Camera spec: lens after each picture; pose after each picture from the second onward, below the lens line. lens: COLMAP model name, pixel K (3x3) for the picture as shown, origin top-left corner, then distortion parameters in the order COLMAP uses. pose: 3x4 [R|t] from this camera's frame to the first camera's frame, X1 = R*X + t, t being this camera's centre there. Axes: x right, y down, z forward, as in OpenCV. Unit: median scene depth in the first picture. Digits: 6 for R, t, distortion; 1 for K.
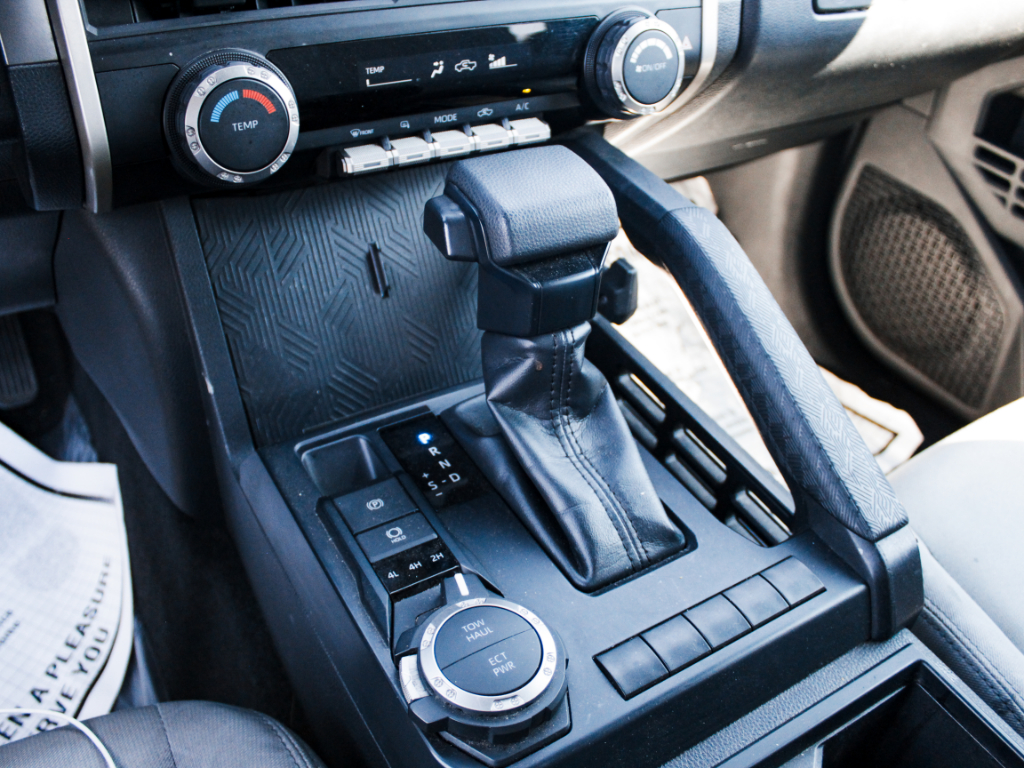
lens RADIAL K [[935.2, 0, 512.0], [0, 935.2, 384.0], [0, 0, 1]] dist [-0.165046, 0.121702]
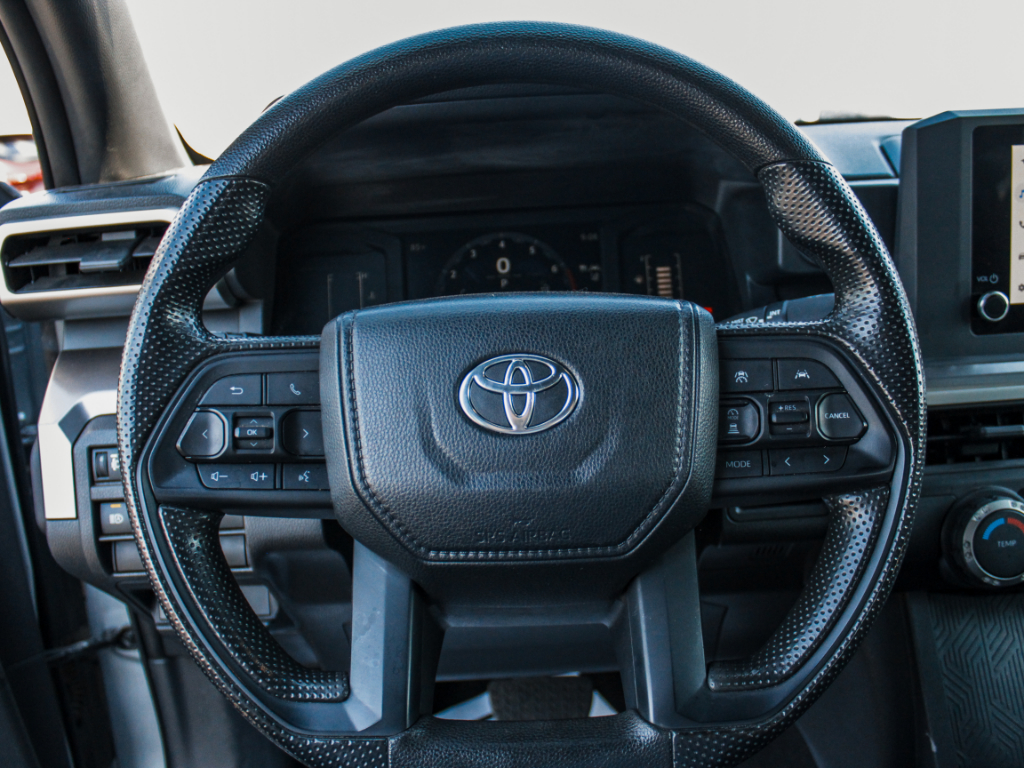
lens RADIAL K [[935.2, 0, 512.0], [0, 935.2, 384.0], [0, 0, 1]] dist [-0.165046, 0.121702]
pose [[0.848346, -0.004475, -0.529424, -0.177659], [-0.211336, 0.913984, -0.346368, 0.094113], [0.485435, 0.405726, 0.774428, -0.392548]]
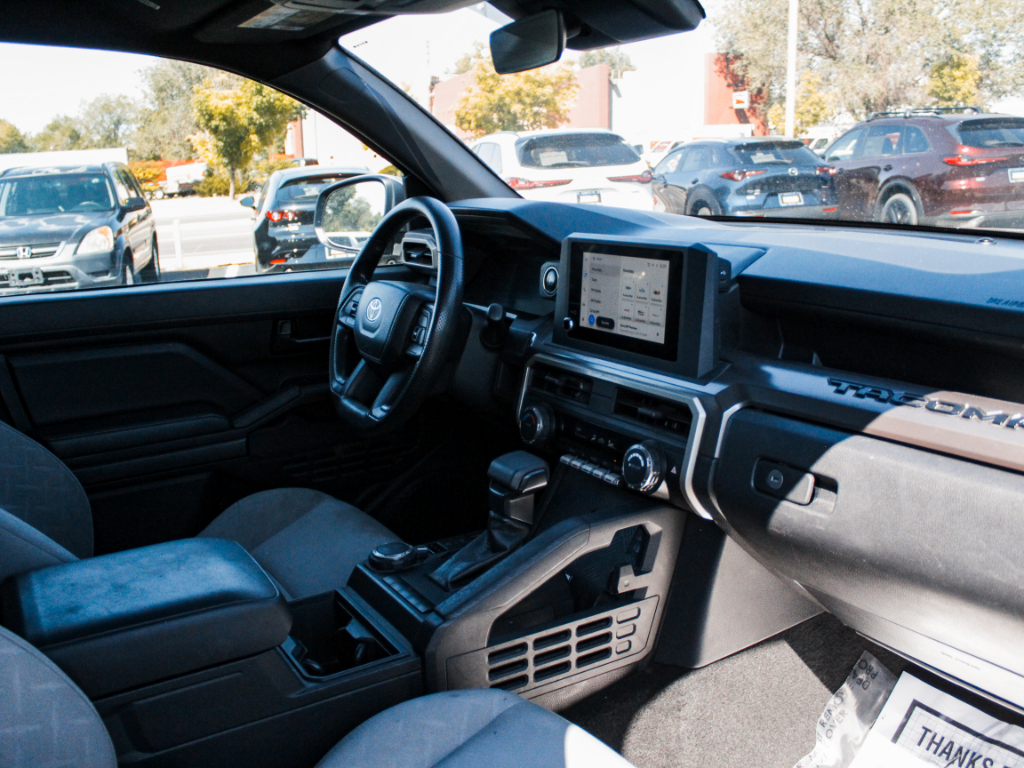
lens RADIAL K [[935.2, 0, 512.0], [0, 935.2, 384.0], [0, 0, 1]] dist [-0.165046, 0.121702]
pose [[-0.011970, 0.141588, -0.989853, 2.353944], [-0.590134, 0.798140, 0.121302, -0.624389], [0.807217, 0.585598, 0.074002, 0.544582]]
